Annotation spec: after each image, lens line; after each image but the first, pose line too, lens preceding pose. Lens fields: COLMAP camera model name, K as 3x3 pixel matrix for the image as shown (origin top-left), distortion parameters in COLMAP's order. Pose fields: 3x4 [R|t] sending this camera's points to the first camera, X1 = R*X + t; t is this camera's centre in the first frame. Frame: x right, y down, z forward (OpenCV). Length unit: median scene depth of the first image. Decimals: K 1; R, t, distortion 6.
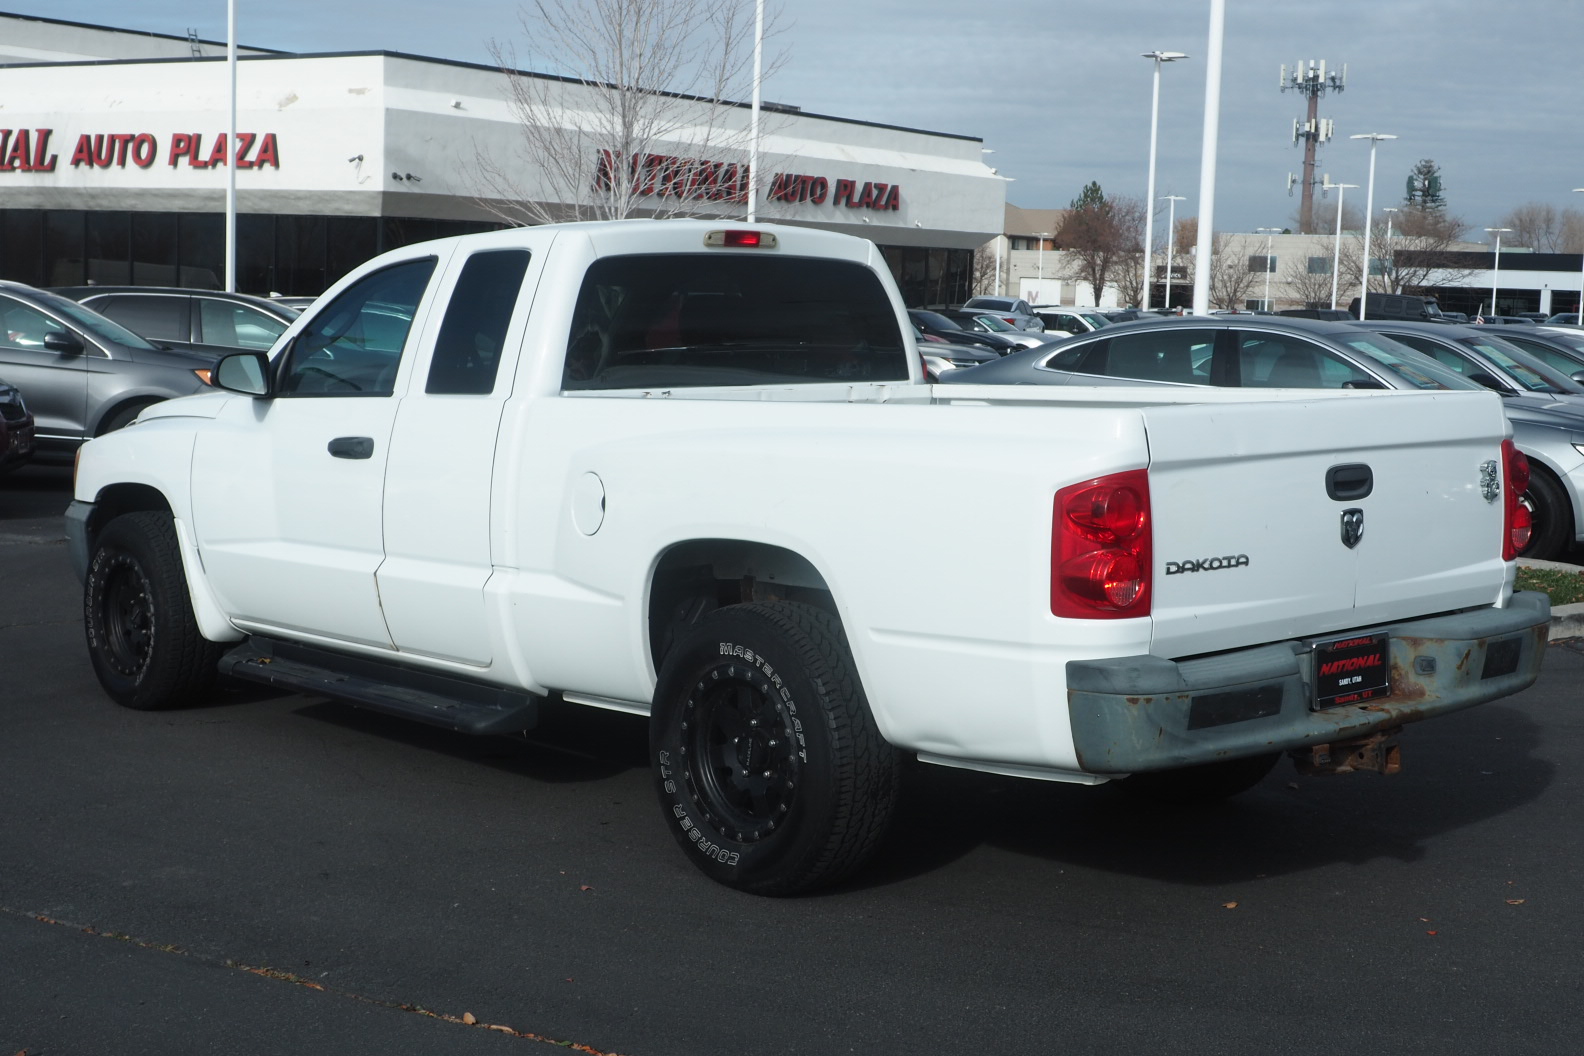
lens RADIAL K [[2127.2, 0, 791.6], [0, 2127.2, 529.2], [0, 0, 1]] dist [0.004859, 0.004099]
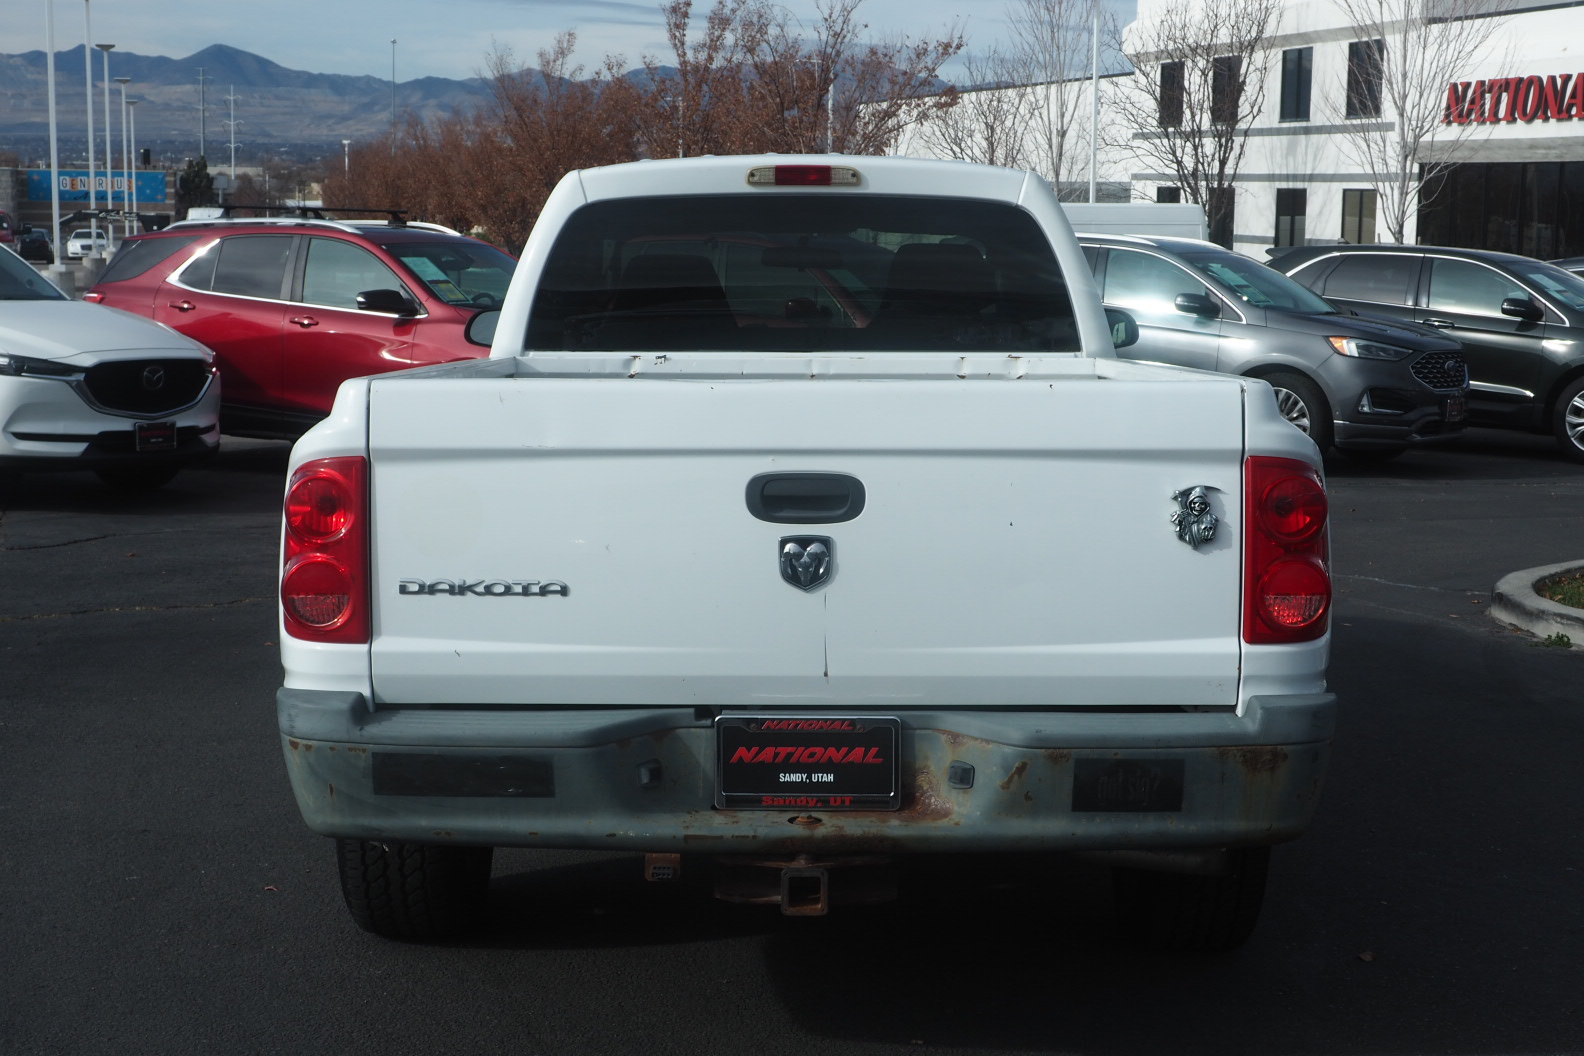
lens RADIAL K [[2303.7, 0, 792.2], [0, 2303.7, 598.5], [0, 0, 1]] dist [-0.017790, -0.084686]
pose [[0.739809, 0.093054, -0.666351, 0.593111], [-0.068679, 0.995661, 0.062790, -0.028091], [0.669303, -0.000688, 0.742989, 0.329795]]
